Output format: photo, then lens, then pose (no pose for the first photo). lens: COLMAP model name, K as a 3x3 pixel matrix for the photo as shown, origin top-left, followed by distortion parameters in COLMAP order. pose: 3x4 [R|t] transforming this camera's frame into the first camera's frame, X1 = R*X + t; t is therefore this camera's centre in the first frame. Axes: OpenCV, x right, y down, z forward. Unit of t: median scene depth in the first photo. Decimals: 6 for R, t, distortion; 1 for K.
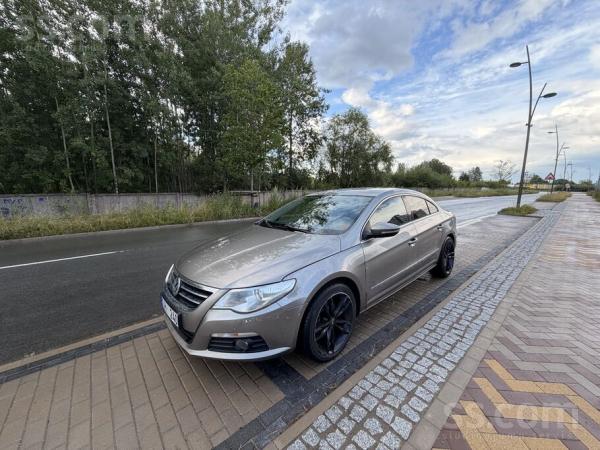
lens RADIAL K [[237.8, 0, 300.0], [0, 237.8, 225.0], [0, 0, 1]] dist [0.020351, -0.009292]
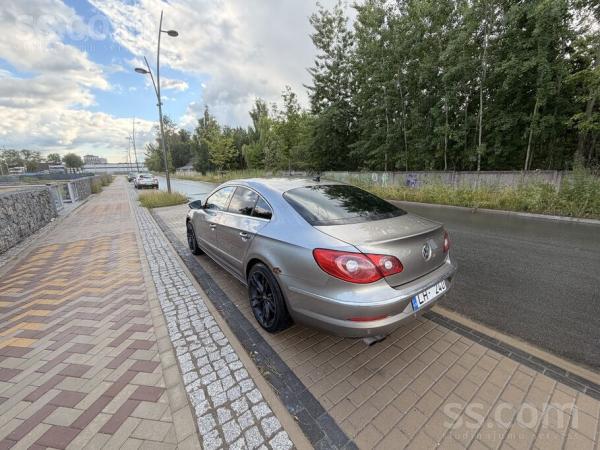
lens RADIAL K [[240.9, 0, 300.0], [0, 240.9, 225.0], [0, 0, 1]] dist [-0.000718, 0.000177]
pose [[-0.091090, 0.231170, -0.968640, 1.520261], [-0.128468, 0.961828, 0.241626, -0.260652], [0.987521, 0.146449, -0.057915, 1.455687]]
